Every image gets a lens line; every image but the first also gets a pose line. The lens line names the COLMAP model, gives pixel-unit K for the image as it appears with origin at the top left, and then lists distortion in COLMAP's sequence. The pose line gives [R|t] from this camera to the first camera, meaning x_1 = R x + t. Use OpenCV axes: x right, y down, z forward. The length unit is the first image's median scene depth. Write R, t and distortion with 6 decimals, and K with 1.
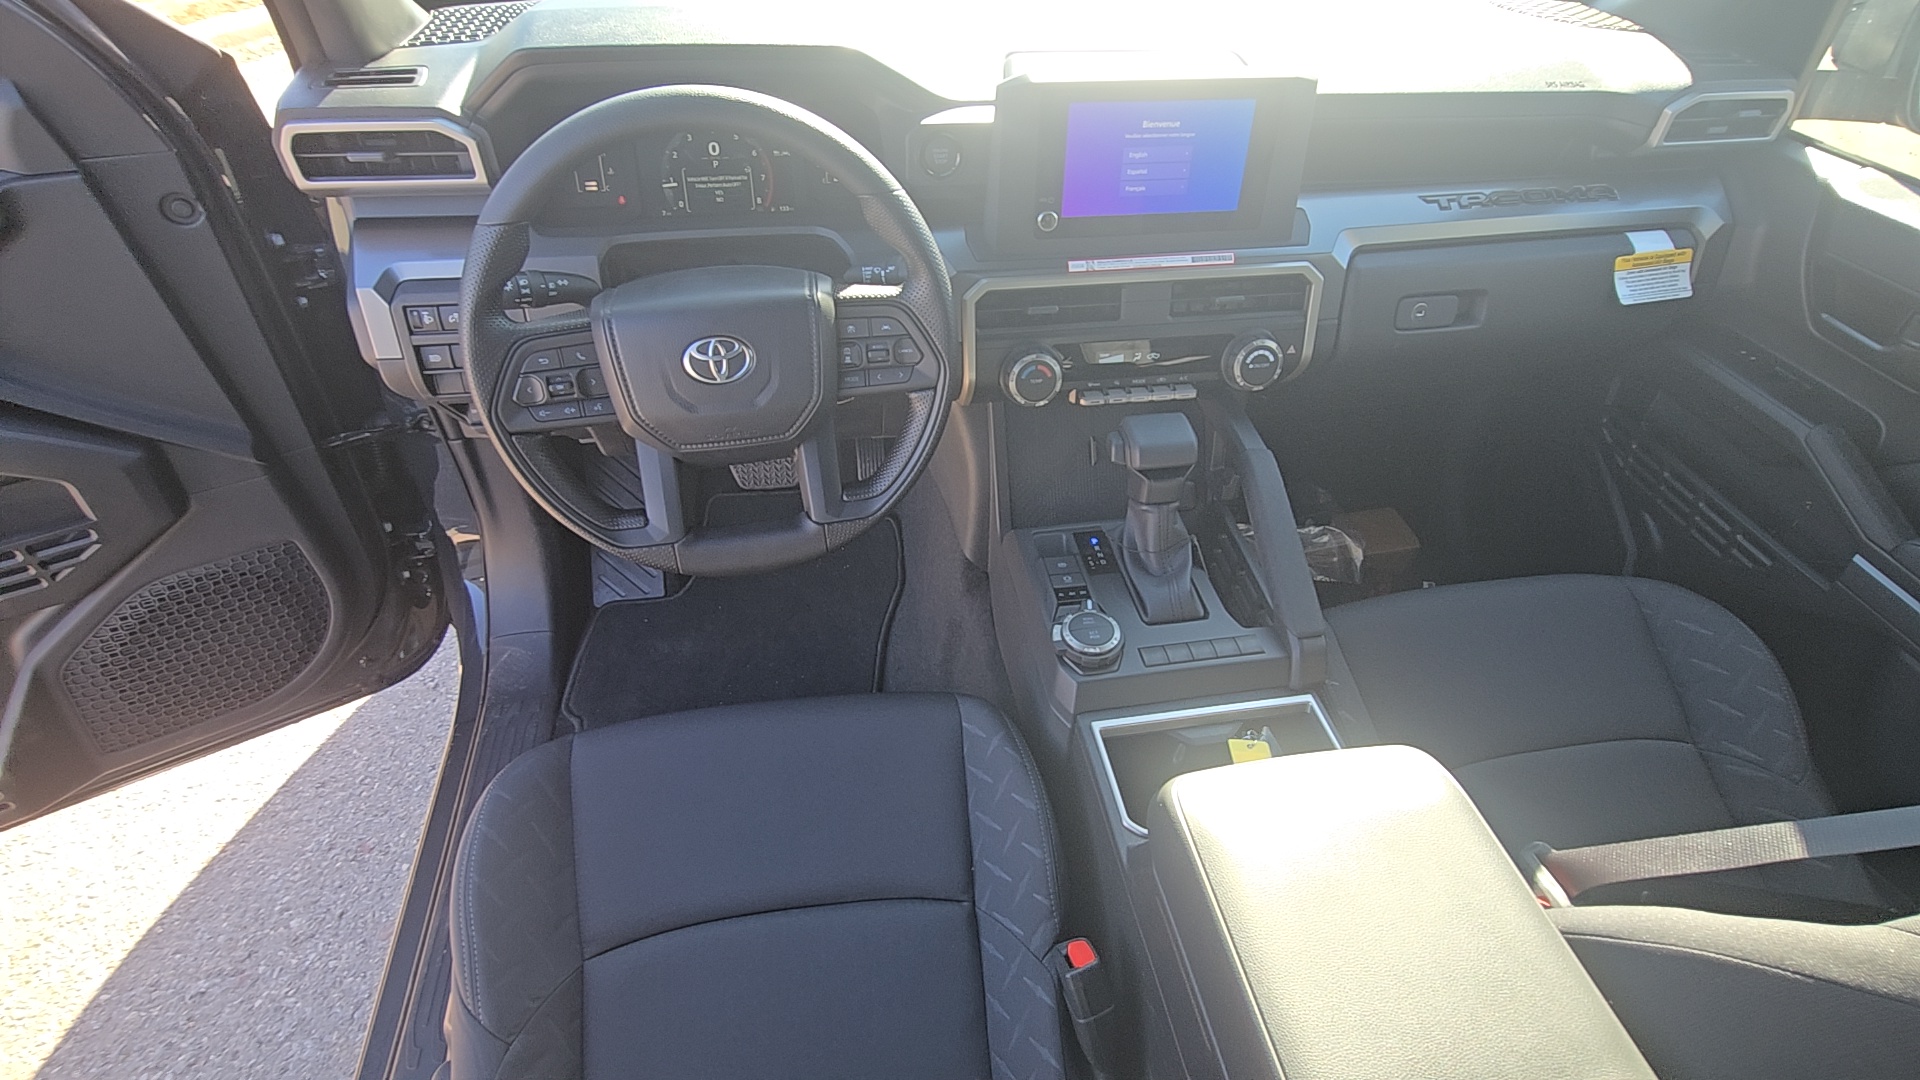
lens RADIAL K [[951.8, 0, 954.2], [0, 951.8, 533.2], [0, 0, 1]] dist [0.002001, 0.000308]
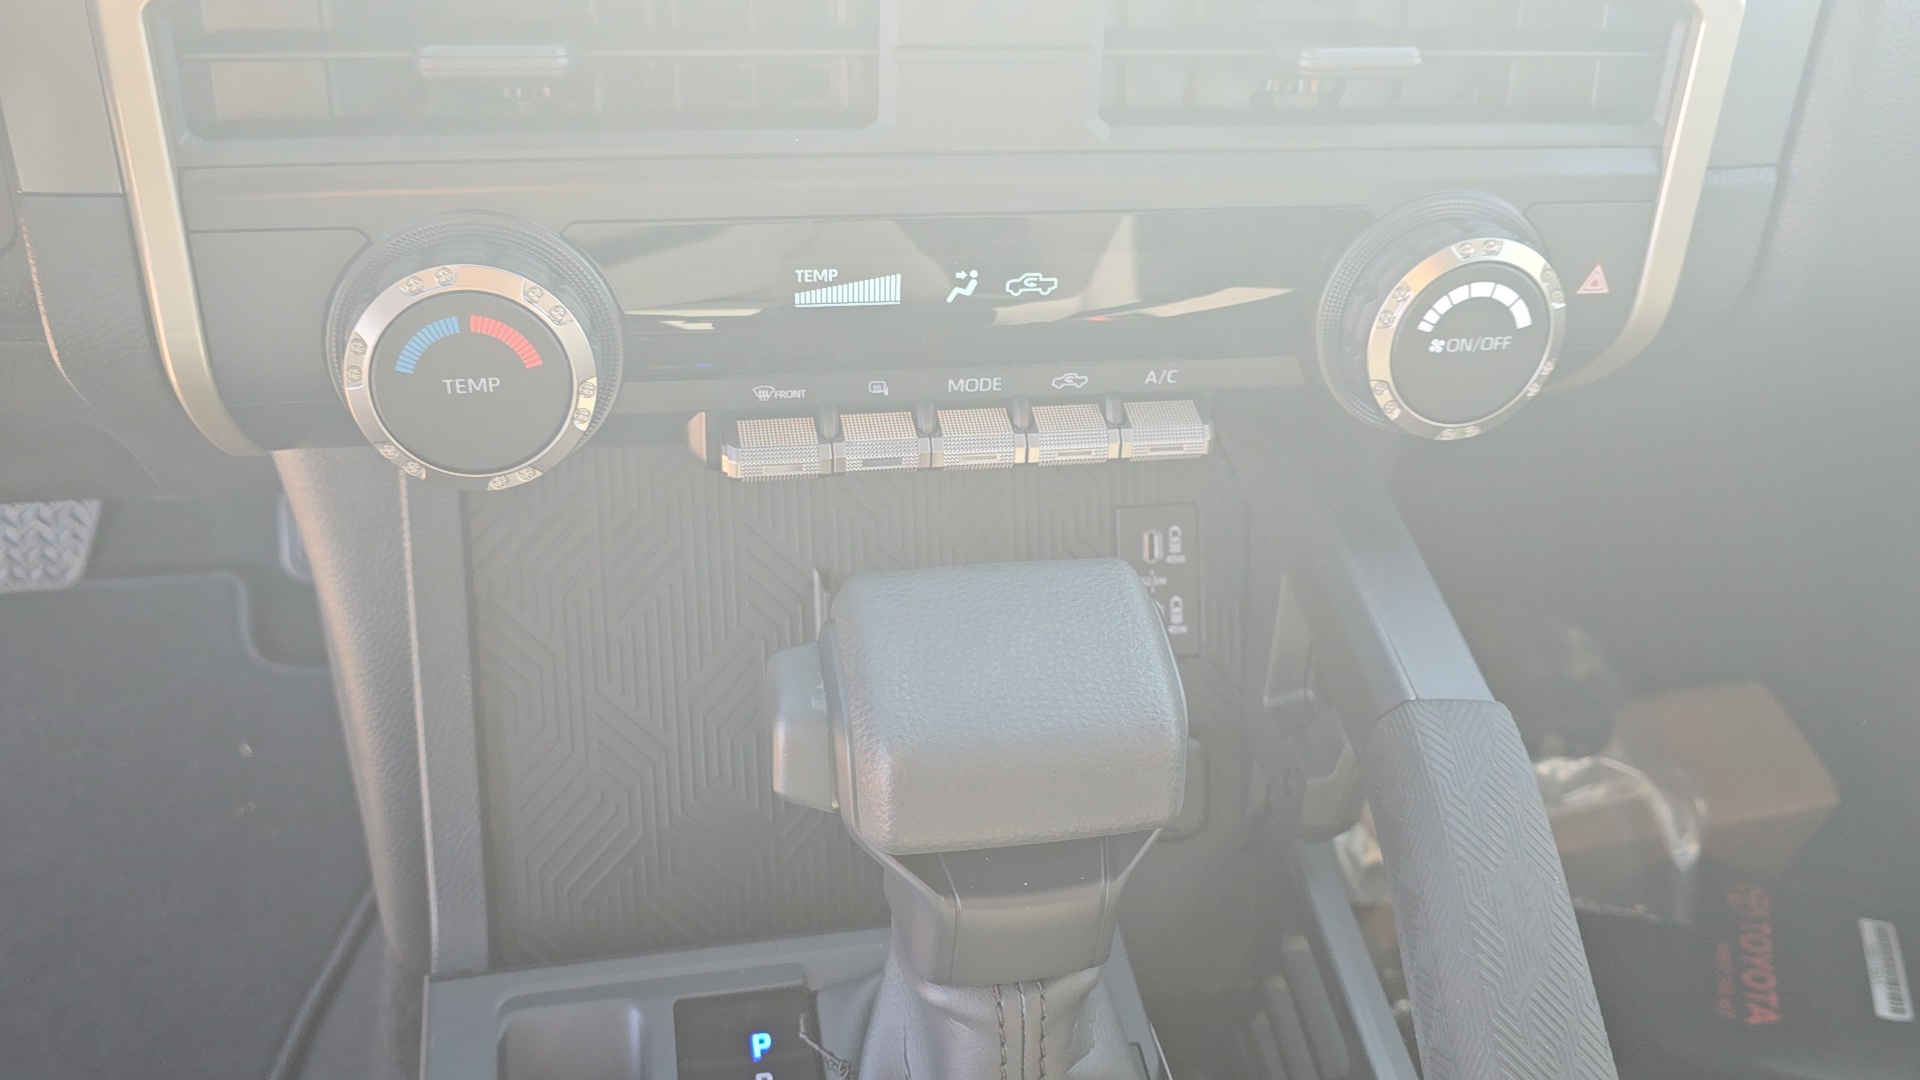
lens RADIAL K [[1660.8, 0, 922.9], [0, 1660.8, 536.3], [0, 0, 1]] dist [-0.036002, -0.004992]
pose [[0.998675, 0.037112, 0.035660, 0.177743], [-0.037556, 0.999224, 0.011880, -0.133176], [-0.035192, -0.013204, 0.999293, 0.615524]]
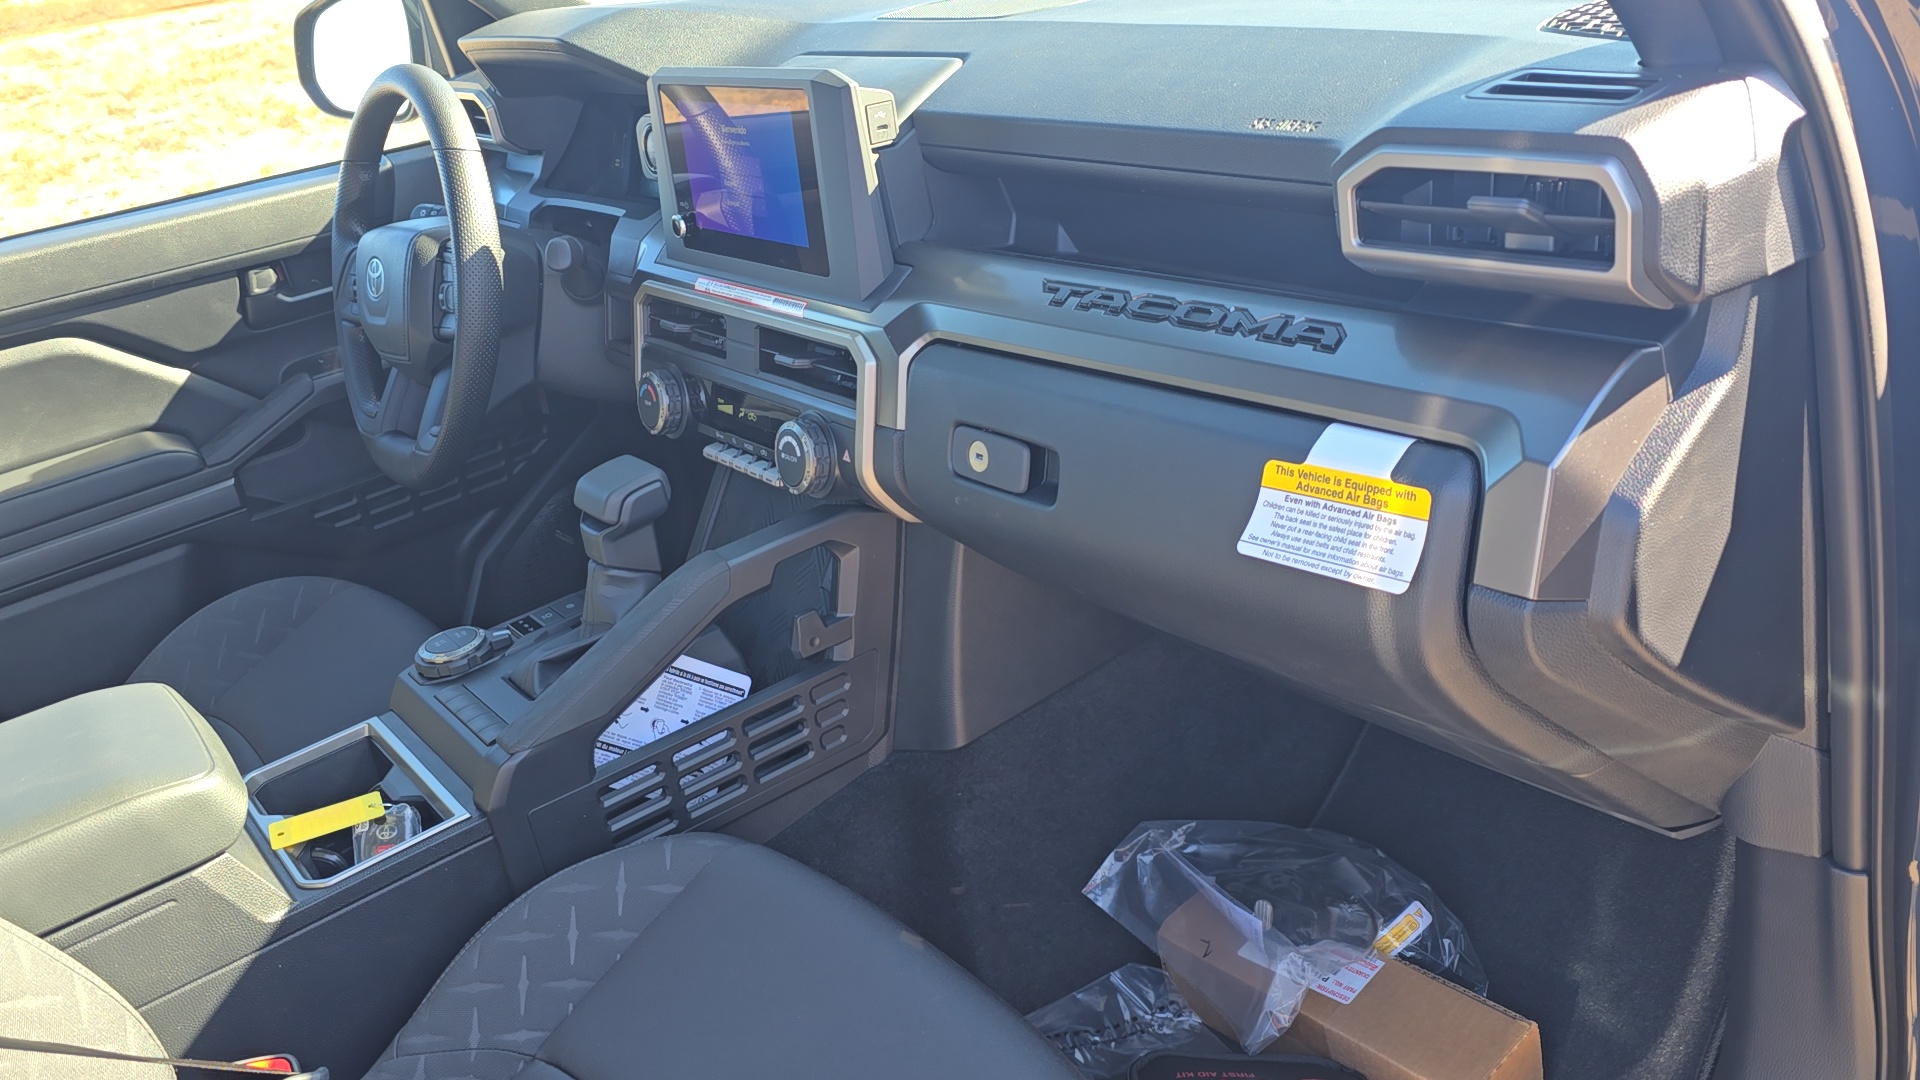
lens RADIAL K [[1629.6, 0, 972.8], [0, 1629.6, 545.0], [0, 0, 1]] dist [-0.009338, 0.003028]
pose [[0.422513, 0.265056, -0.866734, 1.528039], [-0.443967, 0.894226, 0.057040, -0.259871], [0.790174, 0.360701, 0.495499, 0.549273]]
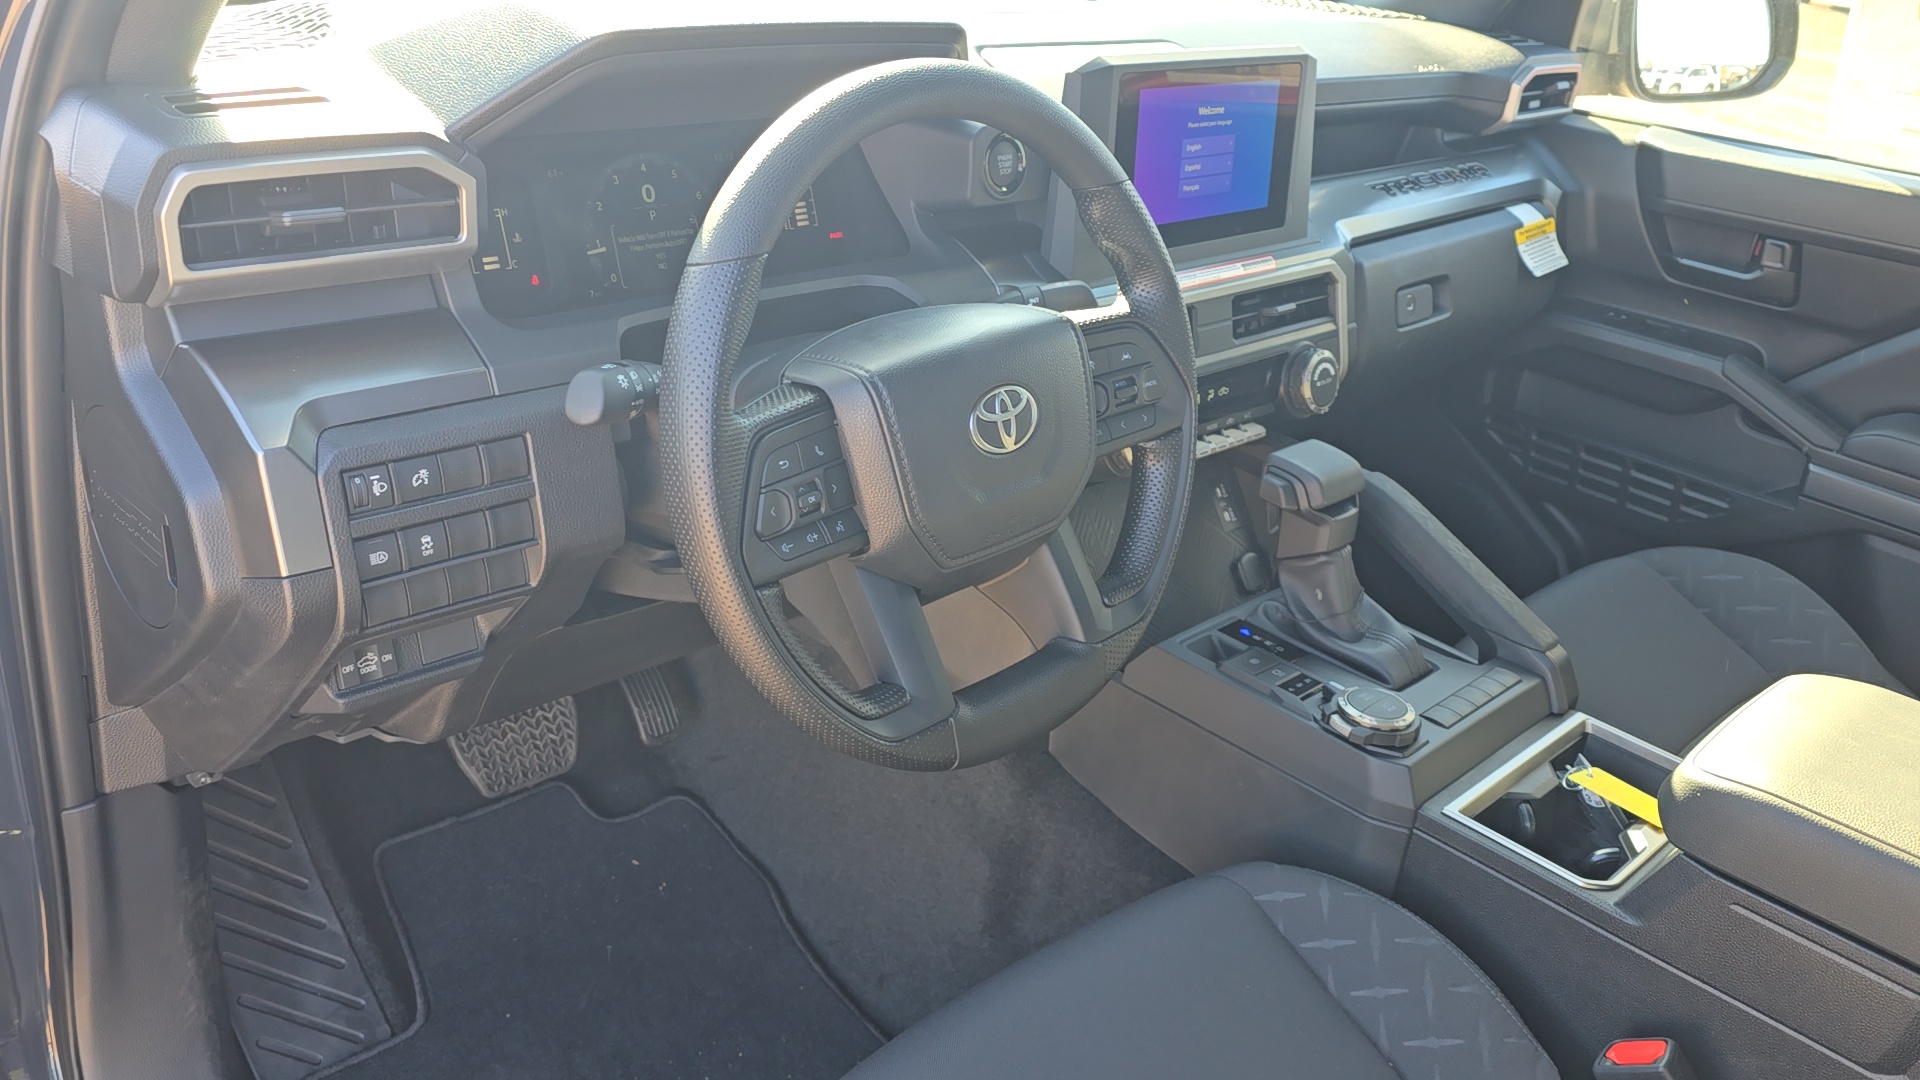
lens RADIAL K [[1527.1, 0, 991.0], [0, 1527.1, 529.1], [0, 0, 1]] dist [0.002868, 0.004241]
pose [[0.824344, -0.199578, 0.529741, -0.674473], [0.313596, 0.940079, -0.133824, 0.032158], [-0.471290, 0.276442, 0.837535, 0.065152]]
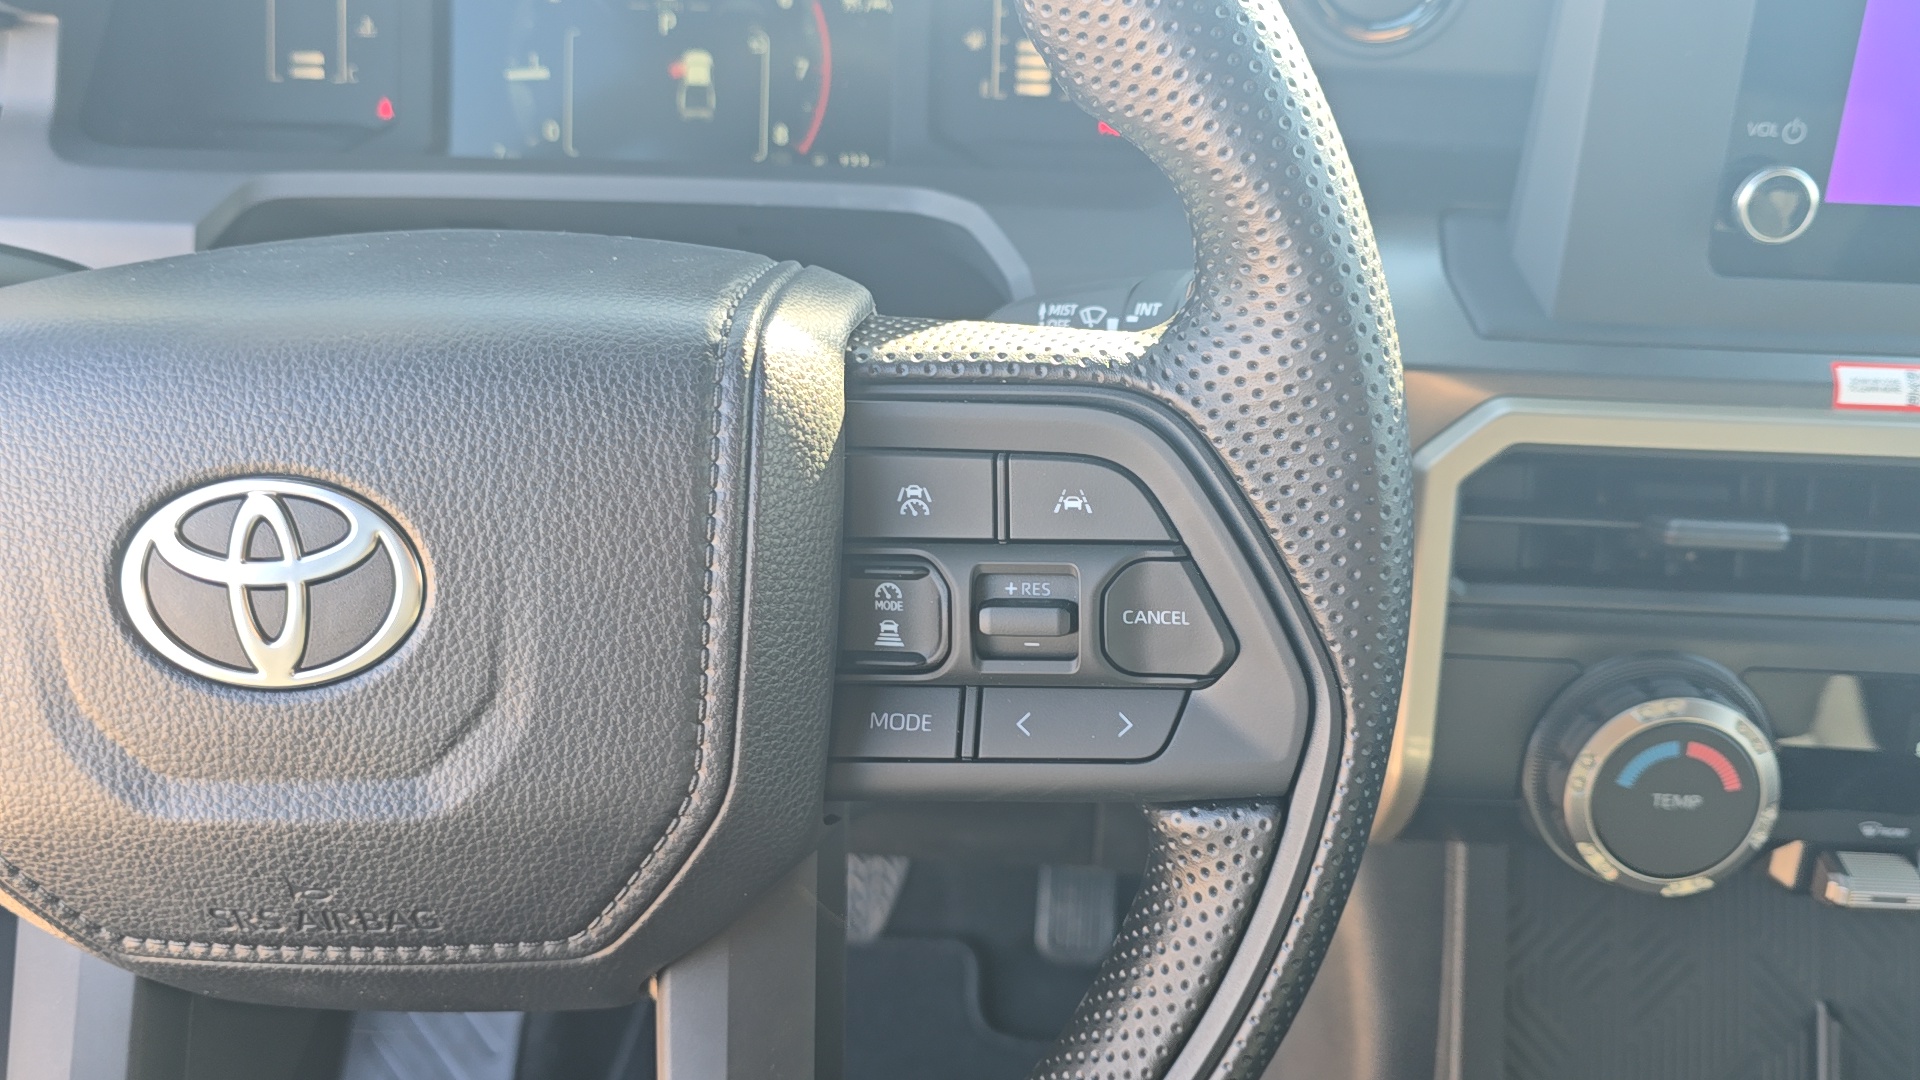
lens RADIAL K [[1660.8, 0, 922.9], [0, 1660.8, 536.3], [0, 0, 1]] dist [-0.036002, -0.004992]
pose [[0.968085, 0.091393, -0.233366, -0.013523], [-0.143998, 0.964937, -0.219457, -0.101798], [0.205126, 0.246057, 0.947301, 0.521729]]
